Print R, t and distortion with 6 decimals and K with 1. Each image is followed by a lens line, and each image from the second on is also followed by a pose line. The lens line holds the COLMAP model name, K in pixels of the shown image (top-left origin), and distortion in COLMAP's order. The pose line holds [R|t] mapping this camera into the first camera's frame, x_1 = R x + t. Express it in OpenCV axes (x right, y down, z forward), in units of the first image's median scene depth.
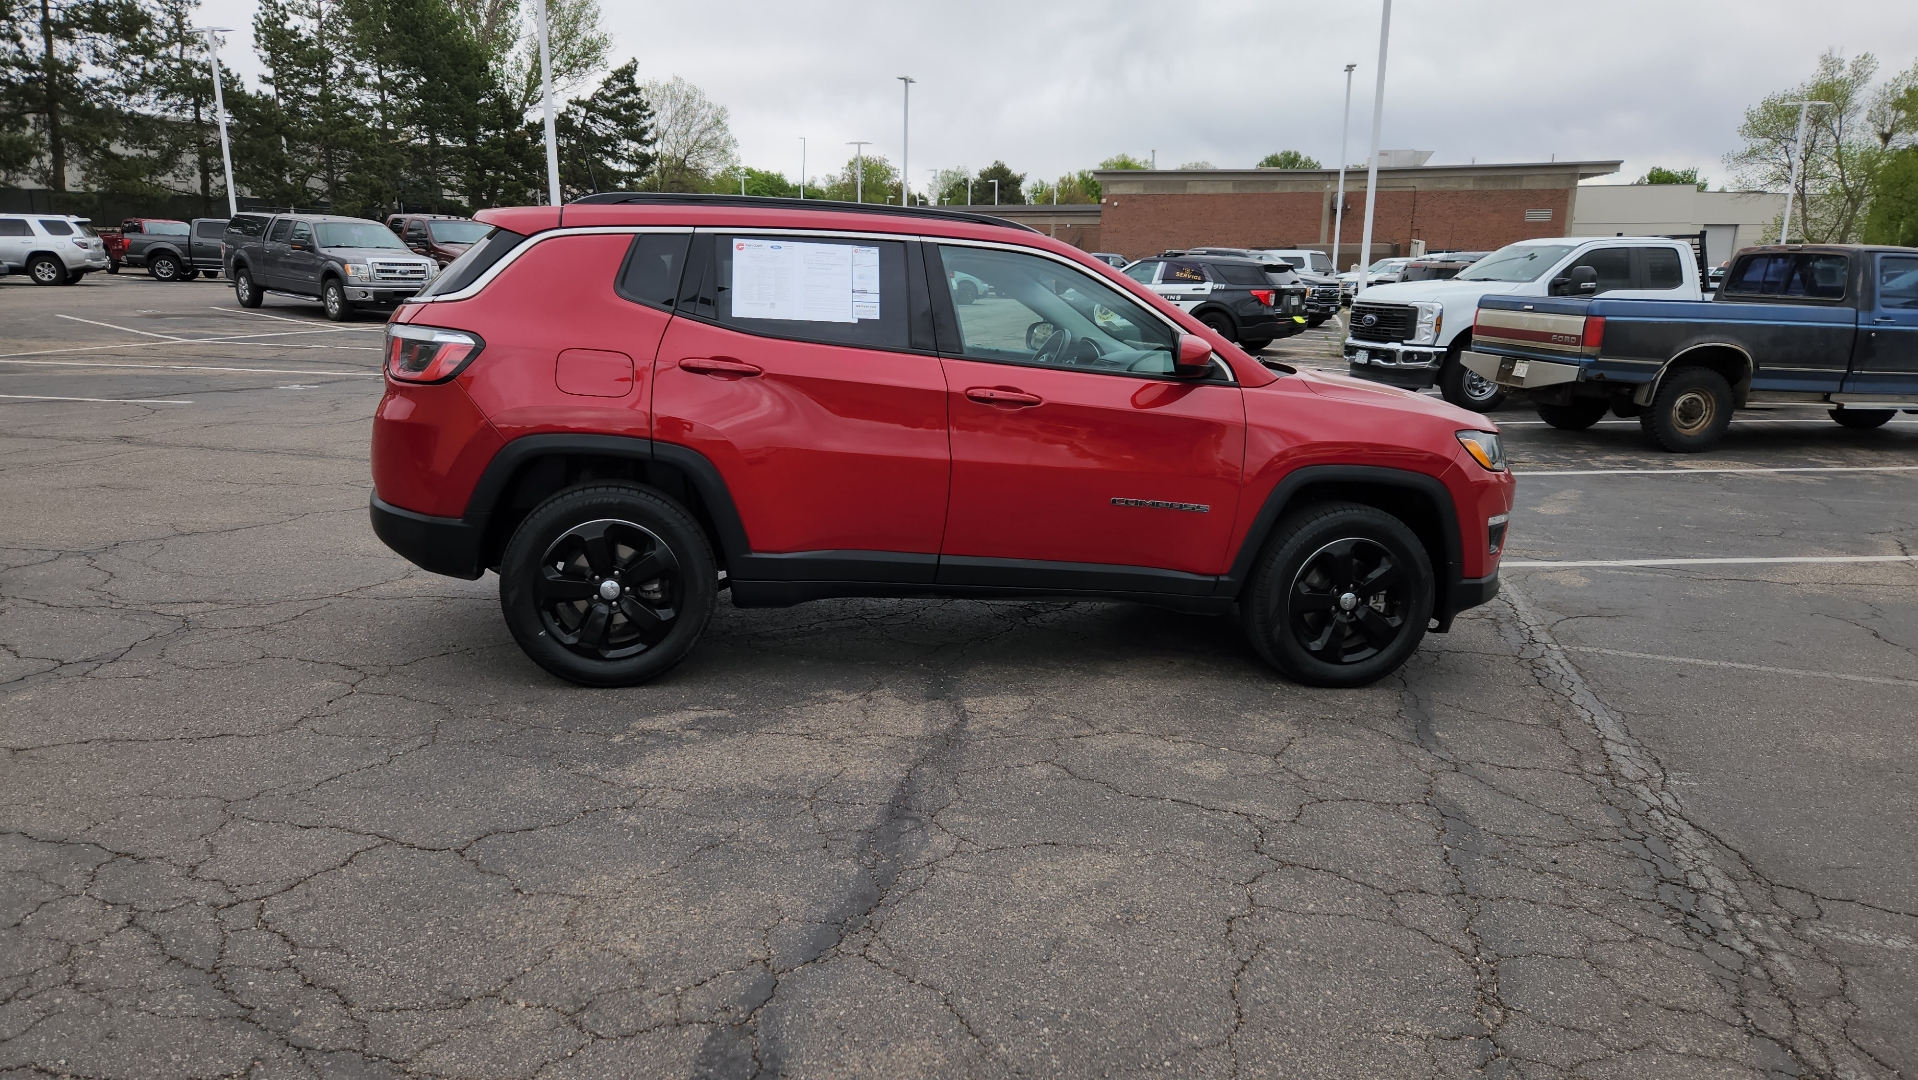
lens RADIAL K [[1274.8, 0, 931.4], [0, 1274.8, 533.2], [0, 0, 1]] dist [0.073155, -0.057639]
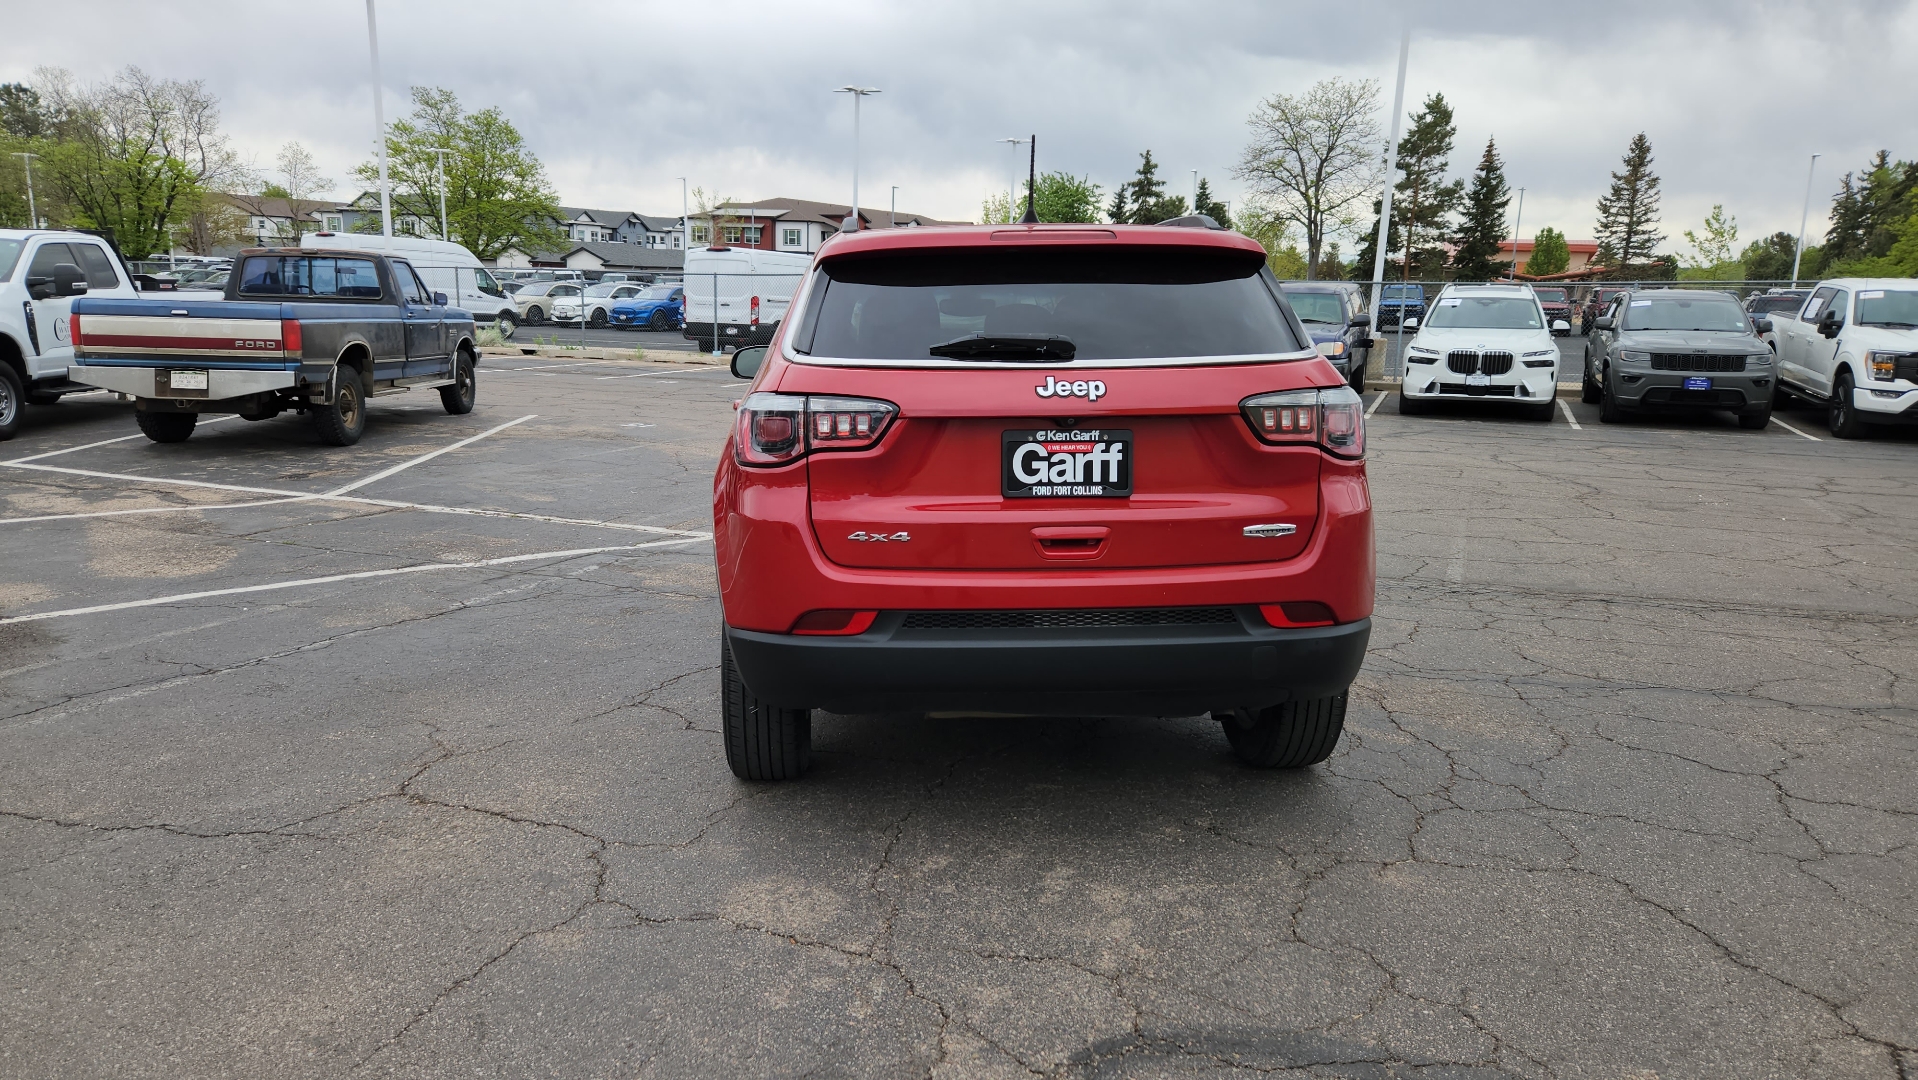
lens RADIAL K [[1286.2, 0, 910.6], [0, 1286.2, 544.8], [0, 0, 1]] dist [0.077480, -0.062976]
pose [[0.130405, -0.209726, 0.969025, -0.081378], [0.193086, 0.964030, 0.182661, -0.017610], [-0.972477, 0.163285, 0.166210, 0.076436]]
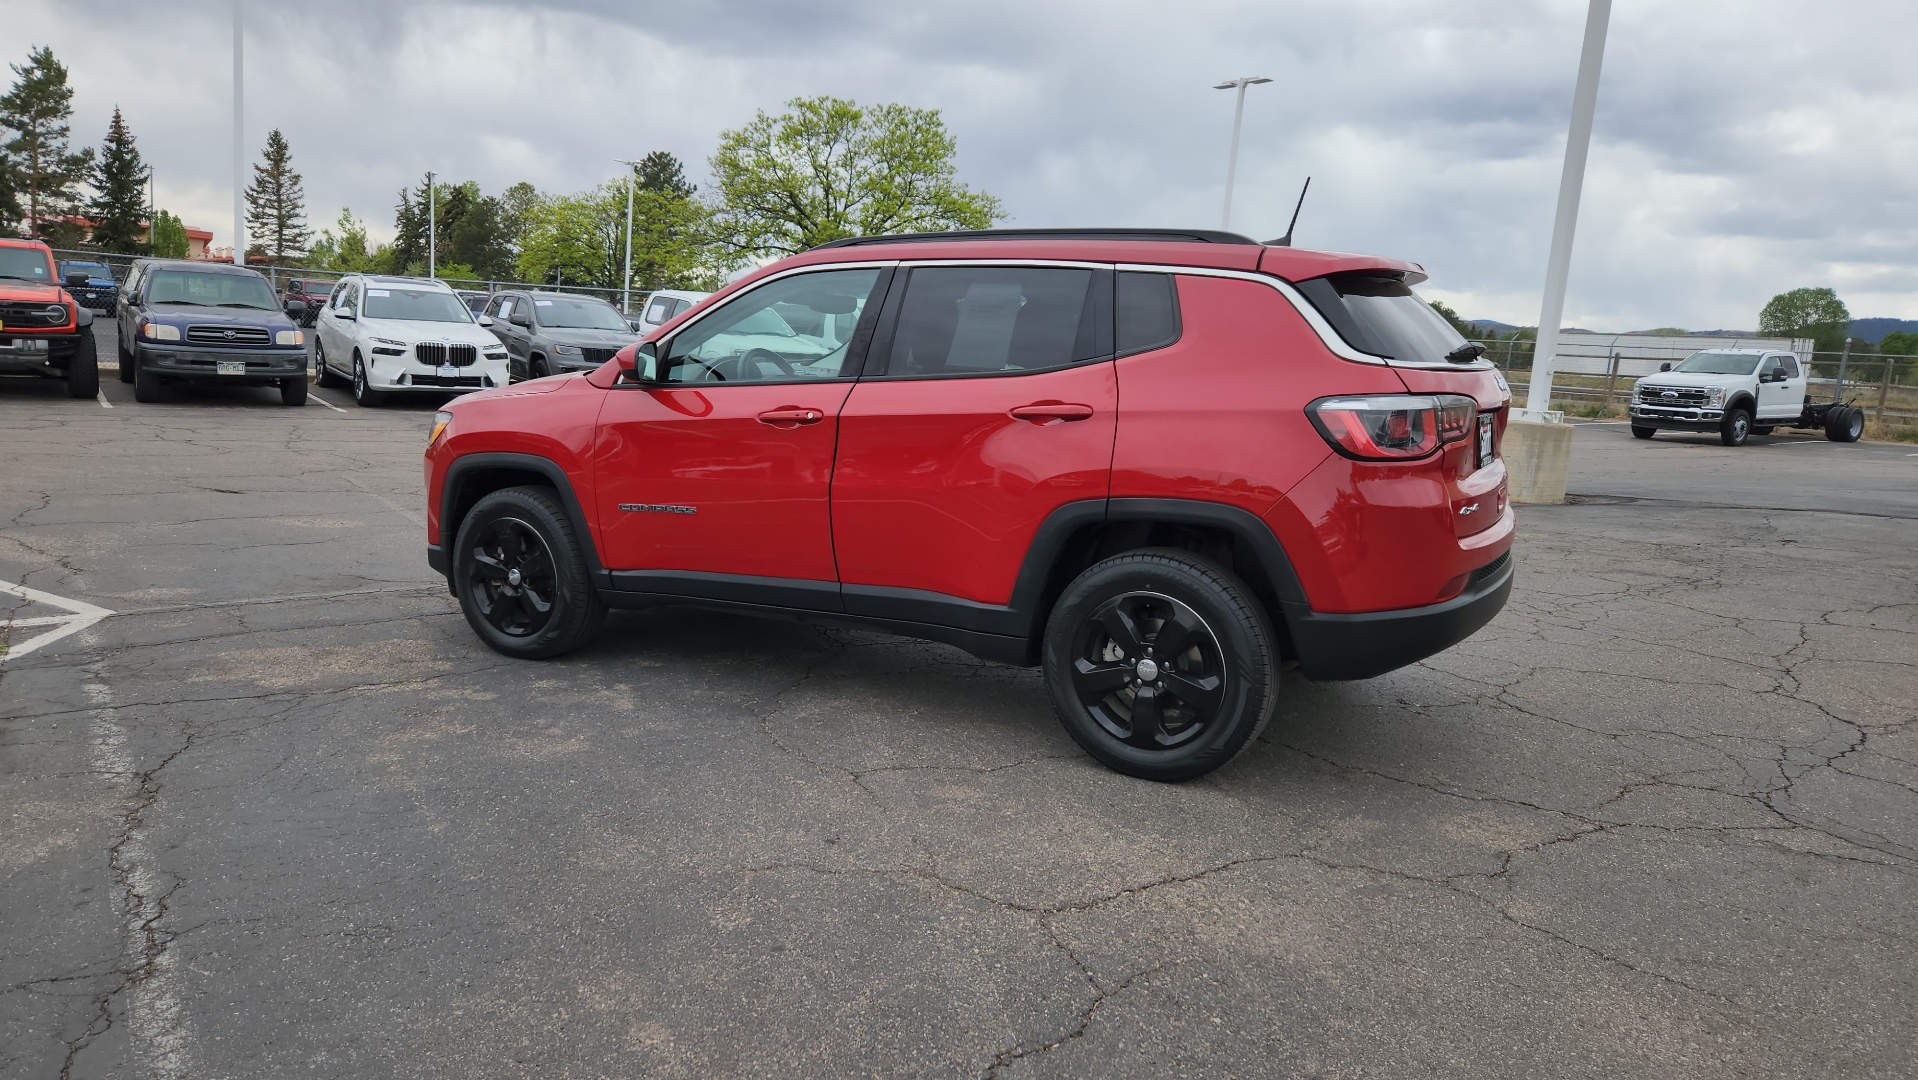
lens RADIAL K [[1287.1, 0, 917.9], [0, 1287.1, 534.1], [0, 0, 1]] dist [0.074924, -0.062032]
pose [[-0.759024, -0.163538, 0.630189, -0.052169], [0.063461, 0.944746, 0.321602, -0.029159], [-0.647963, 0.284096, -0.706706, 0.145782]]
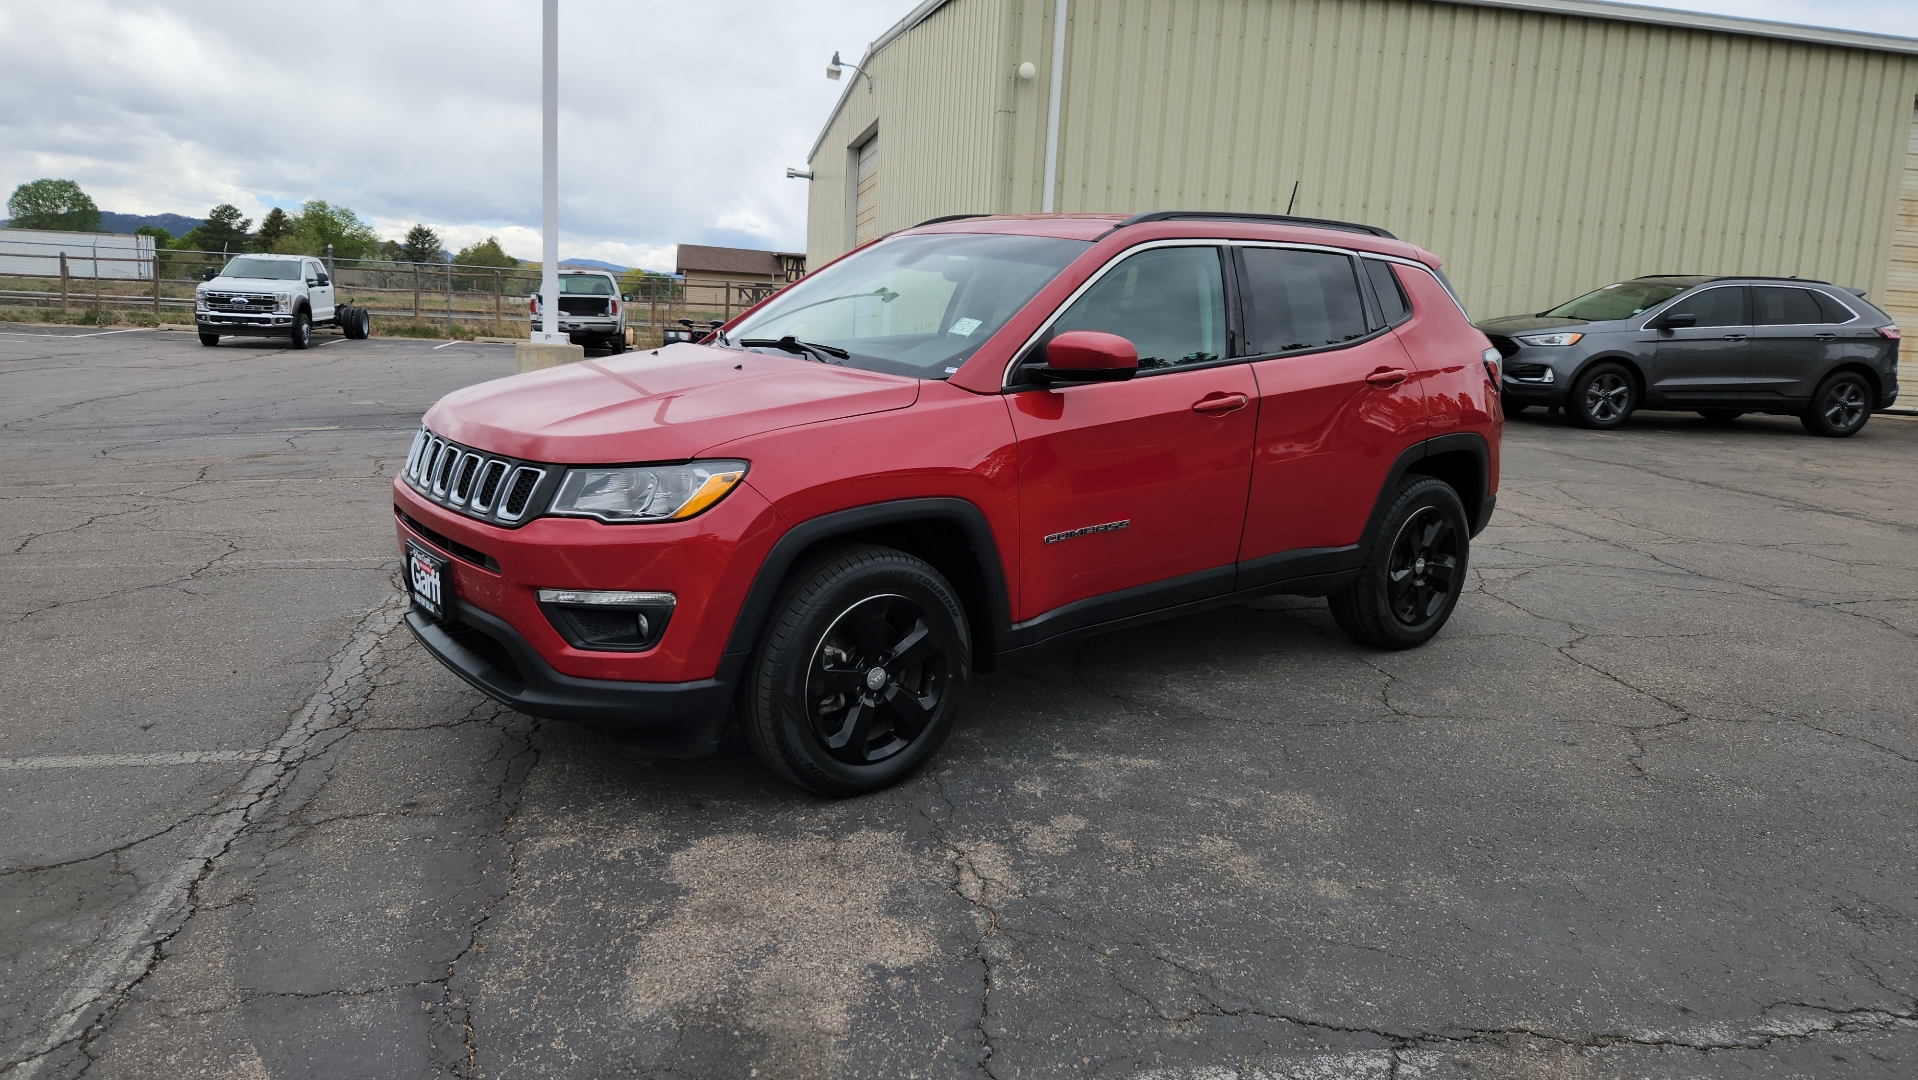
lens RADIAL K [[1292.1, 0, 921.0], [0, 1292.1, 529.6], [0, 0, 1]] dist [0.069488, -0.055379]
pose [[-0.886098, 0.014943, -0.463257, 0.044807], [-0.157498, 0.930300, 0.331265, -0.026894], [0.435918, 0.366495, -0.821983, 0.150144]]
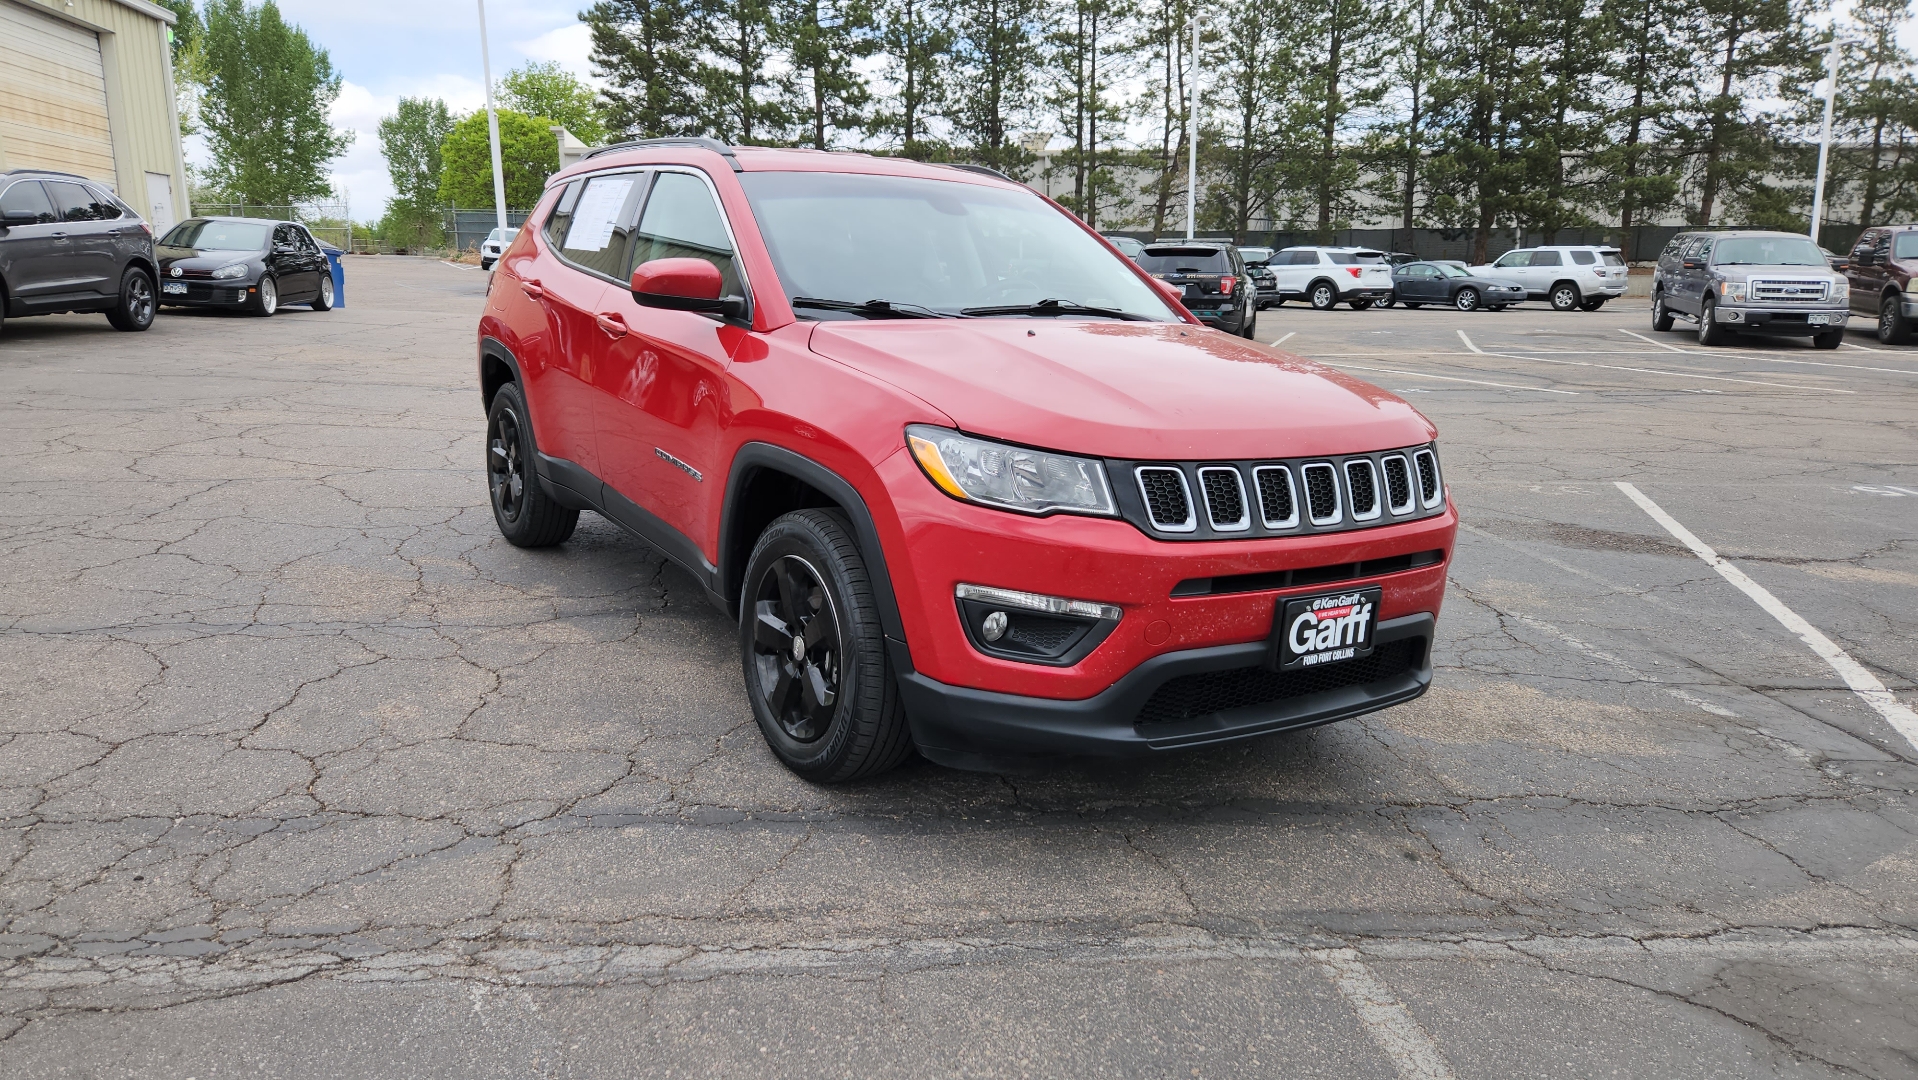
lens RADIAL K [[1280.9, 0, 932.9], [0, 1280.9, 533.7], [0, 0, 1]] dist [0.065560, -0.052297]
pose [[0.391098, 0.173010, -0.903942, 0.074373], [-0.199730, 0.974720, 0.100142, -0.007008], [0.898416, 0.141379, 0.415766, 0.059006]]
